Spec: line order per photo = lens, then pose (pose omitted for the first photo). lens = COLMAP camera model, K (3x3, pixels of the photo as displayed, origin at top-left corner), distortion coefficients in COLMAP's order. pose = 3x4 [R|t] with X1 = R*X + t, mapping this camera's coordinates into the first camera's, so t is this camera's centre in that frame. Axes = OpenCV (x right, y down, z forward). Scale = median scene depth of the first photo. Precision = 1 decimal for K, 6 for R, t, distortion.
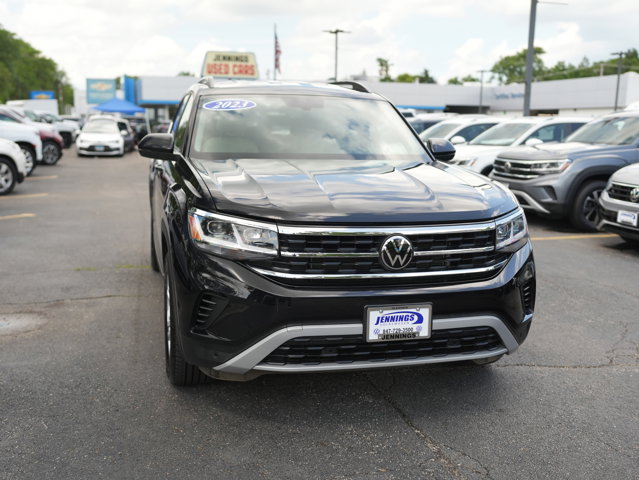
lens RADIAL K [[690.0, 0, 315.6], [0, 690.0, 243.1], [0, 0, 1]] dist [-0.000734, 0.000000]
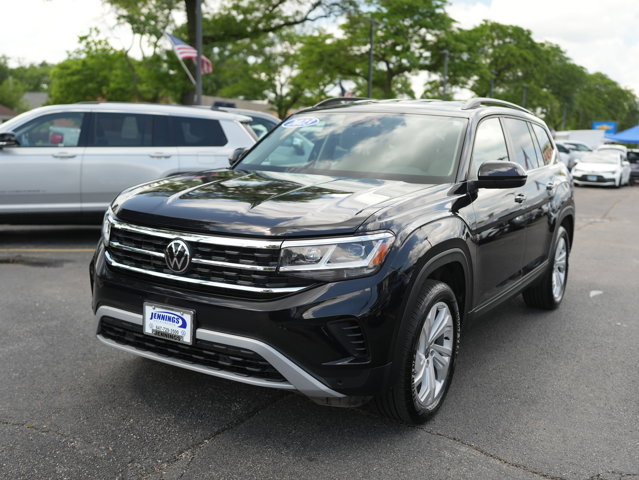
lens RADIAL K [[690.0, 0, 308.6], [0, 690.0, 239.6], [0, 0, 1]] dist [-0.000734, 0.000000]
pose [[0.688097, 0.109918, -0.717245, 0.229556], [-0.144935, 0.989361, 0.012575, -0.012141], [0.710996, 0.095301, 0.696708, 0.094259]]
